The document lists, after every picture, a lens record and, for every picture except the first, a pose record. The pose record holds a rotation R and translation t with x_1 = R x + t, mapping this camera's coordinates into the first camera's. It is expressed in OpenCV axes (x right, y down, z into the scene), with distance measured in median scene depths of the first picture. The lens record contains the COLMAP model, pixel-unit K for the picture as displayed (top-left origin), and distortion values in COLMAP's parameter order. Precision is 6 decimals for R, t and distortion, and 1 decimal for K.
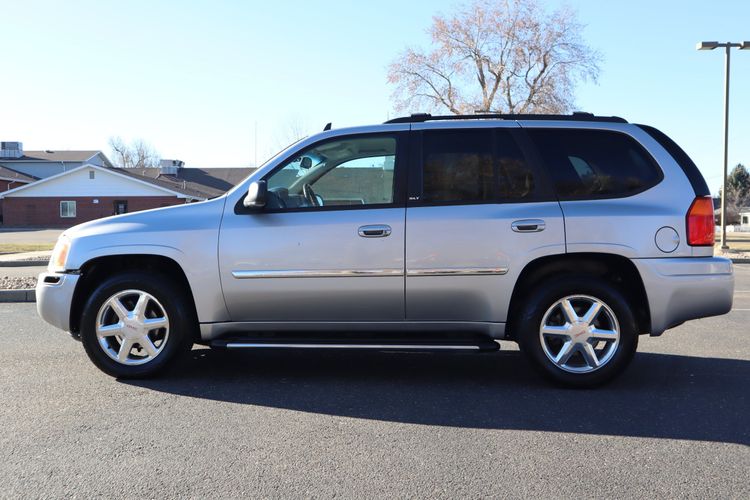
lens RADIAL K [[943.6, 0, 375.0], [0, 943.6, 250.0], [0, 0, 1]] dist [-0.096486, 0.207958]
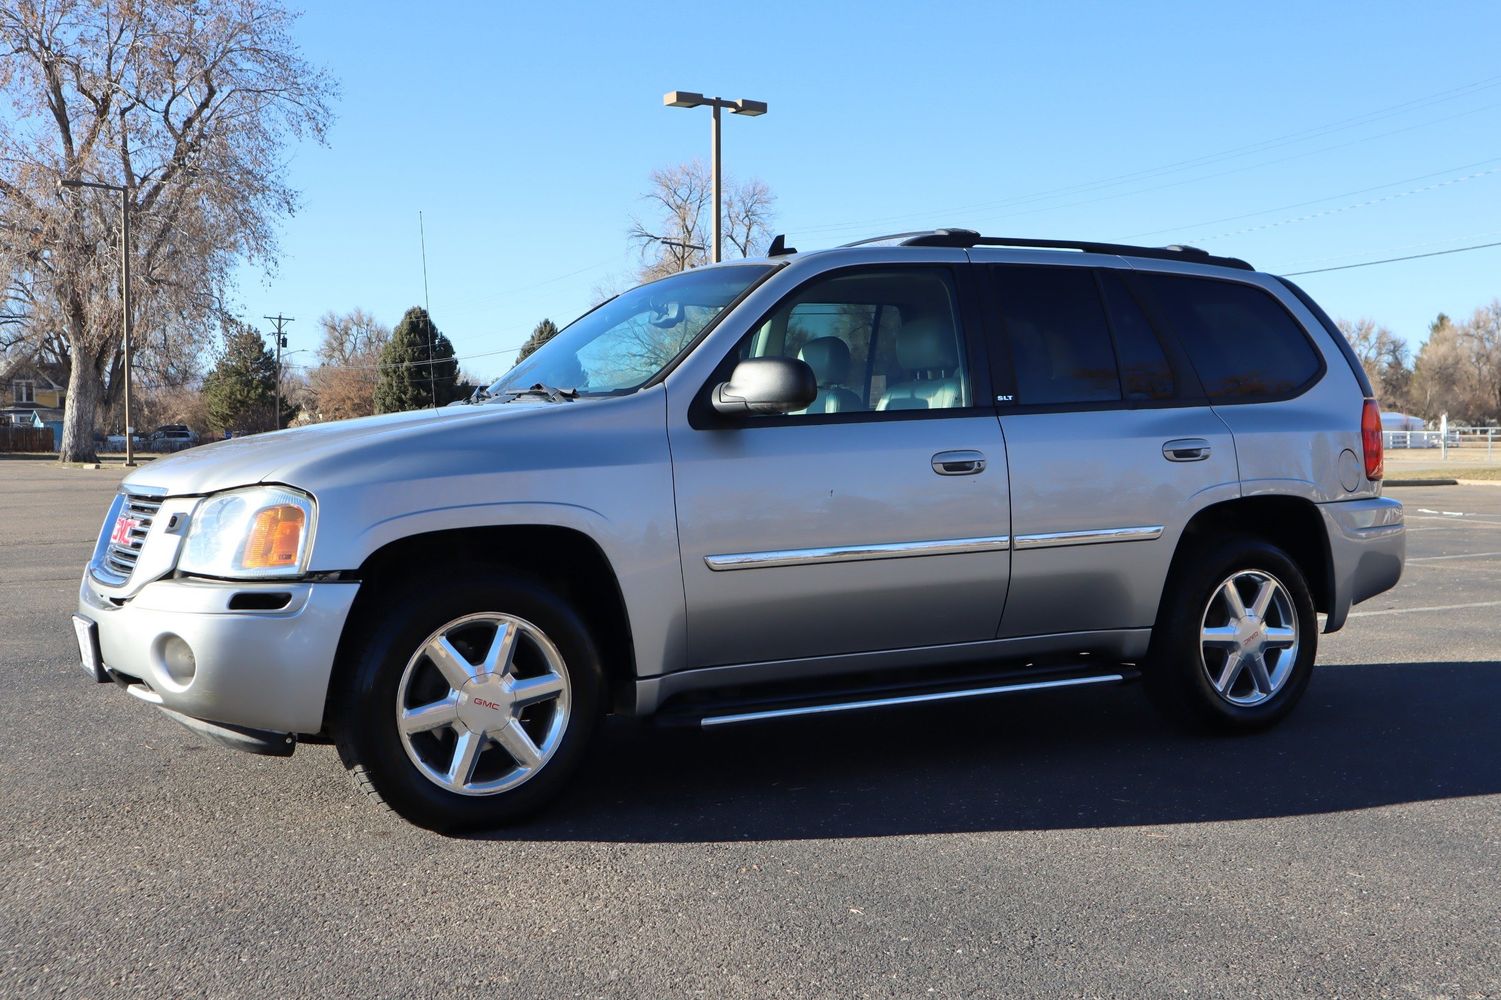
lens RADIAL K [[2072.2, 0, 750.5], [0, 2072.2, 500.0], [0, 0, 1]] dist [-0.004112, -0.056603]
pose [[0.736373, -0.023702, 0.676160, -0.788476], [0.023416, 0.999680, 0.009542, -0.012712], [-0.676170, 0.008806, 0.736693, 0.253207]]
